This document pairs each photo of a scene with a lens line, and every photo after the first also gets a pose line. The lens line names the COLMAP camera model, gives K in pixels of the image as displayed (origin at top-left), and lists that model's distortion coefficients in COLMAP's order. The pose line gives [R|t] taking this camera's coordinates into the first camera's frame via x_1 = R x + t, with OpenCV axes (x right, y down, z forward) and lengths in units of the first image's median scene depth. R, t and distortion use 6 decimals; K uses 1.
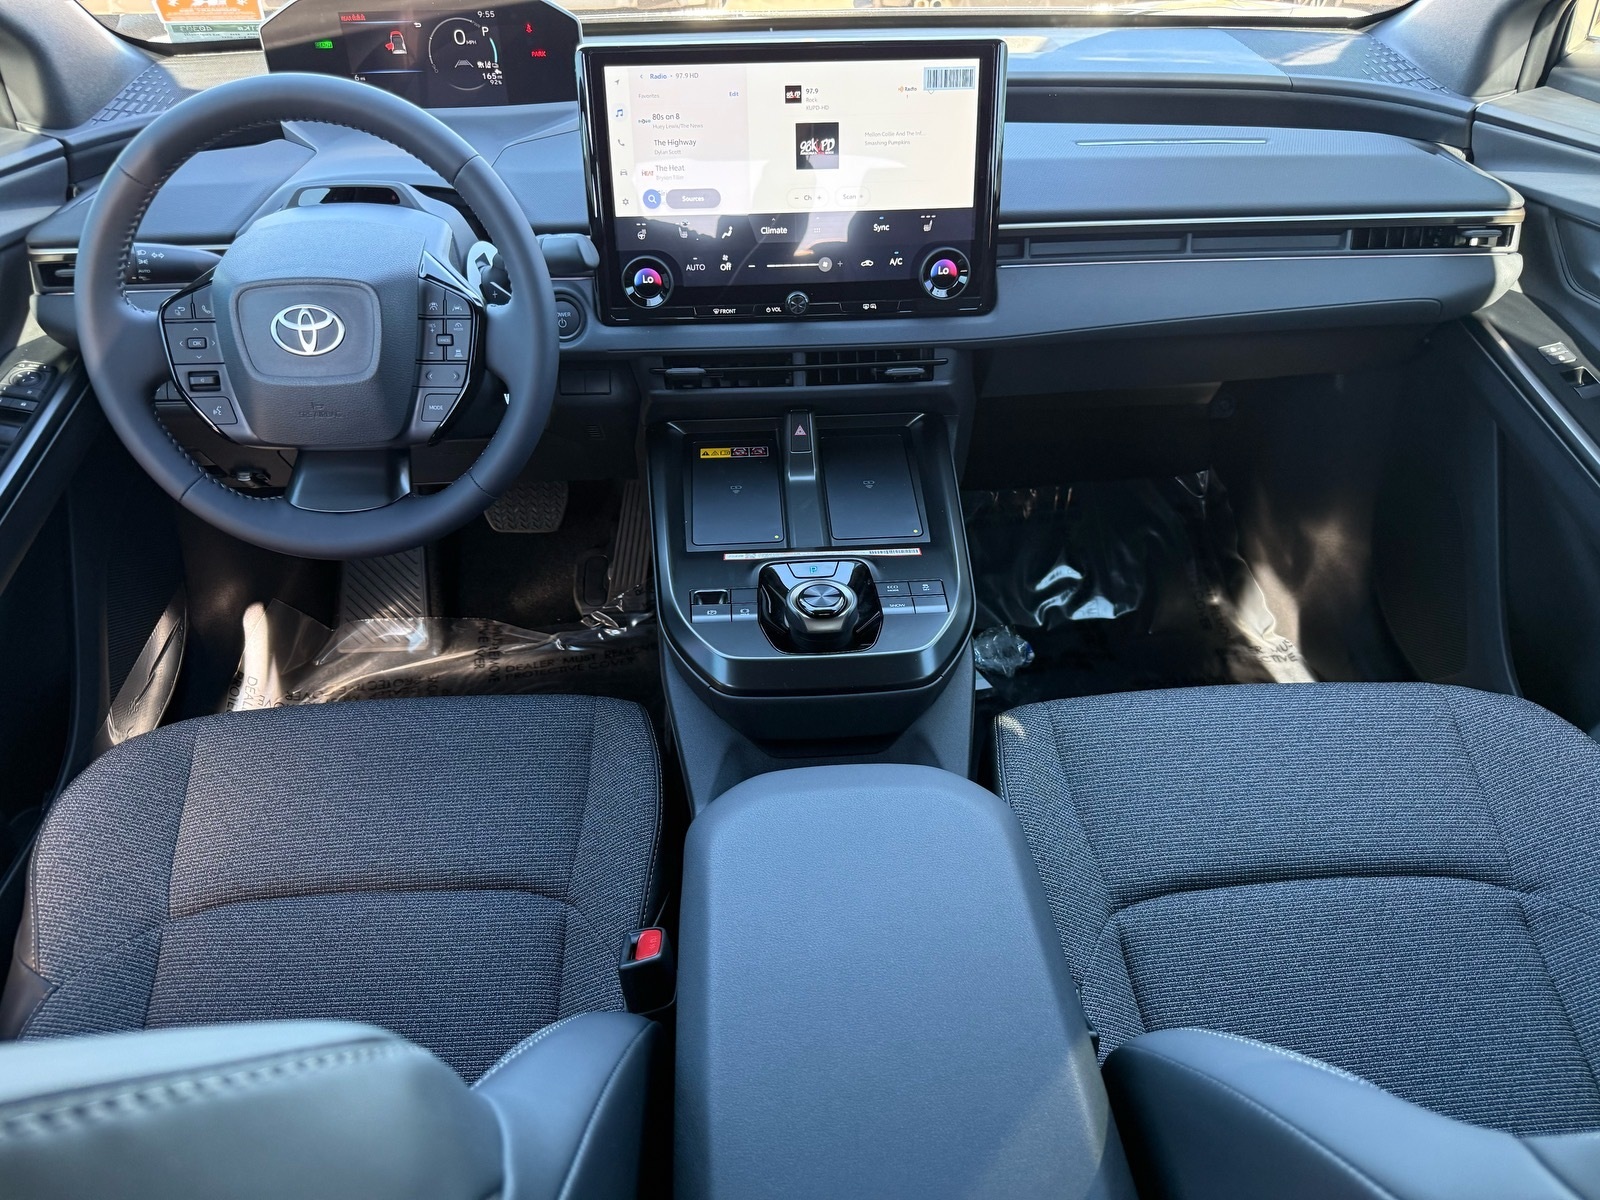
lens RADIAL K [[1281.9, 0, 799.7], [0, 1281.9, 662.1], [0, 0, 1]] dist [0.045506, -0.006892]
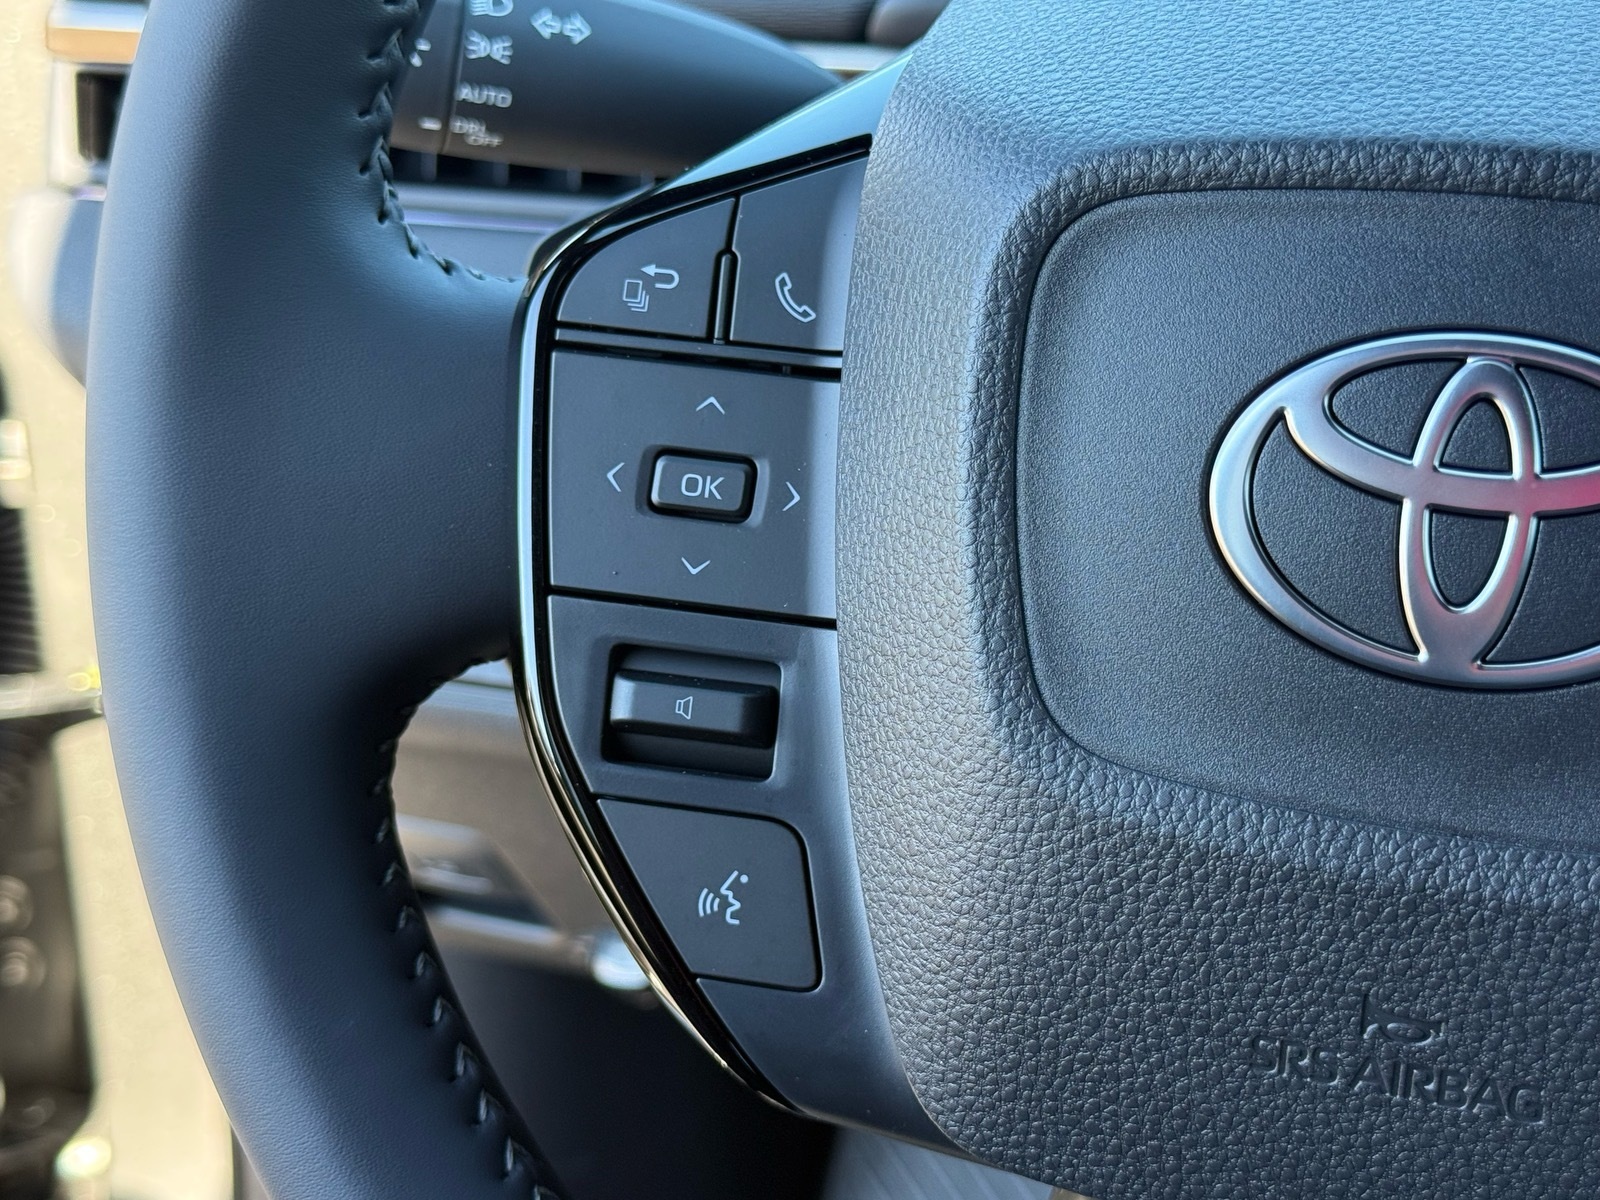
lens RADIAL K [[2510.5, 0, 800.0], [0, 2510.5, 600.0], [0, 0, 1]] dist [0.347933, -1.172408]
pose [[0.945228, 0.147051, -0.291410, -0.313969], [-0.196774, 0.969018, -0.149280, -0.163790], [0.260430, 0.198446, 0.944879, 0.618139]]
